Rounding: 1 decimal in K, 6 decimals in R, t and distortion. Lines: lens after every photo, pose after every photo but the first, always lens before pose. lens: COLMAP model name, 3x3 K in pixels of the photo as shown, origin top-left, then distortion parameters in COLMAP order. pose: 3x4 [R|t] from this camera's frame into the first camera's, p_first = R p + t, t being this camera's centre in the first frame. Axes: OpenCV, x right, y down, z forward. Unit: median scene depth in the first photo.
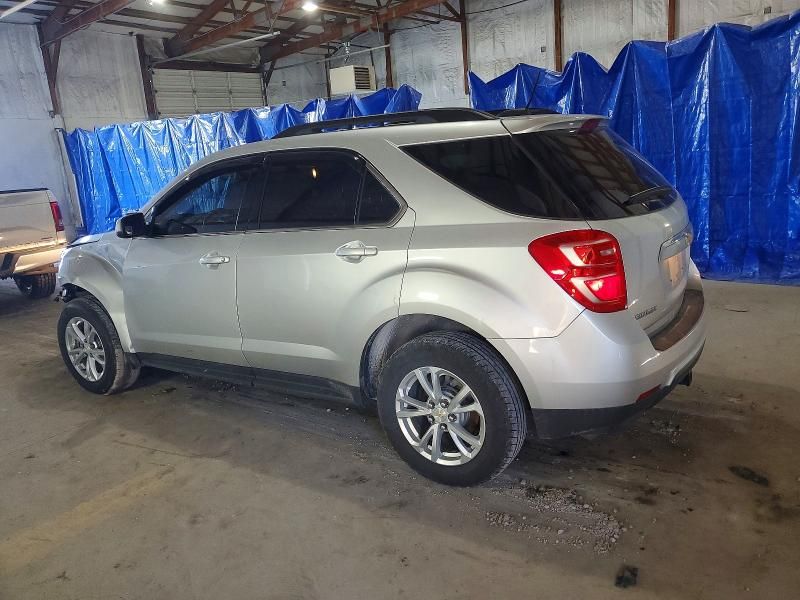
lens RADIAL K [[591.2, 0, 414.1], [0, 591.2, 299.4], [0, 0, 1]] dist [0.005002, 0.003862]
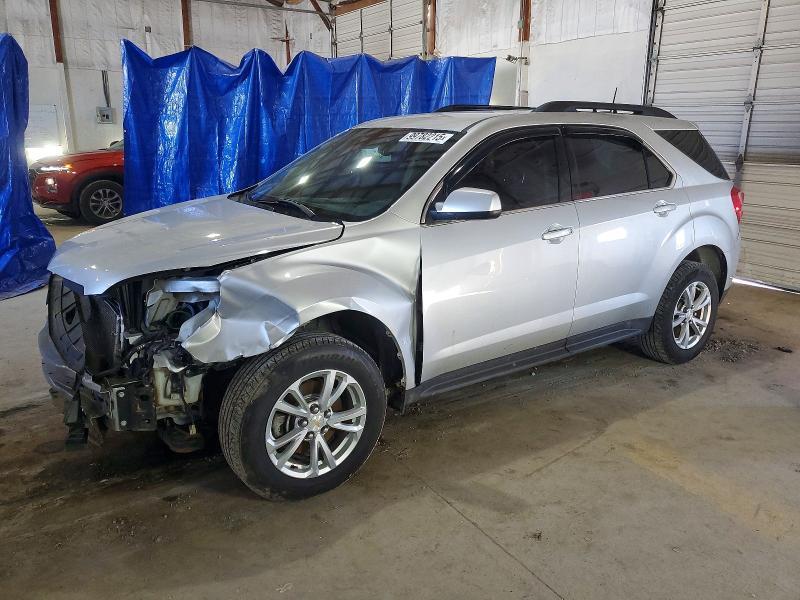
lens RADIAL K [[591.2, 0, 414.1], [0, 591.2, 299.4], [0, 0, 1]] dist [0.005002, 0.003862]
pose [[0.408115, -0.171804, 0.896619, -1.318436], [0.189926, 0.976622, 0.100685, -0.104126], [-0.892956, 0.129201, 0.431204, 0.820249]]
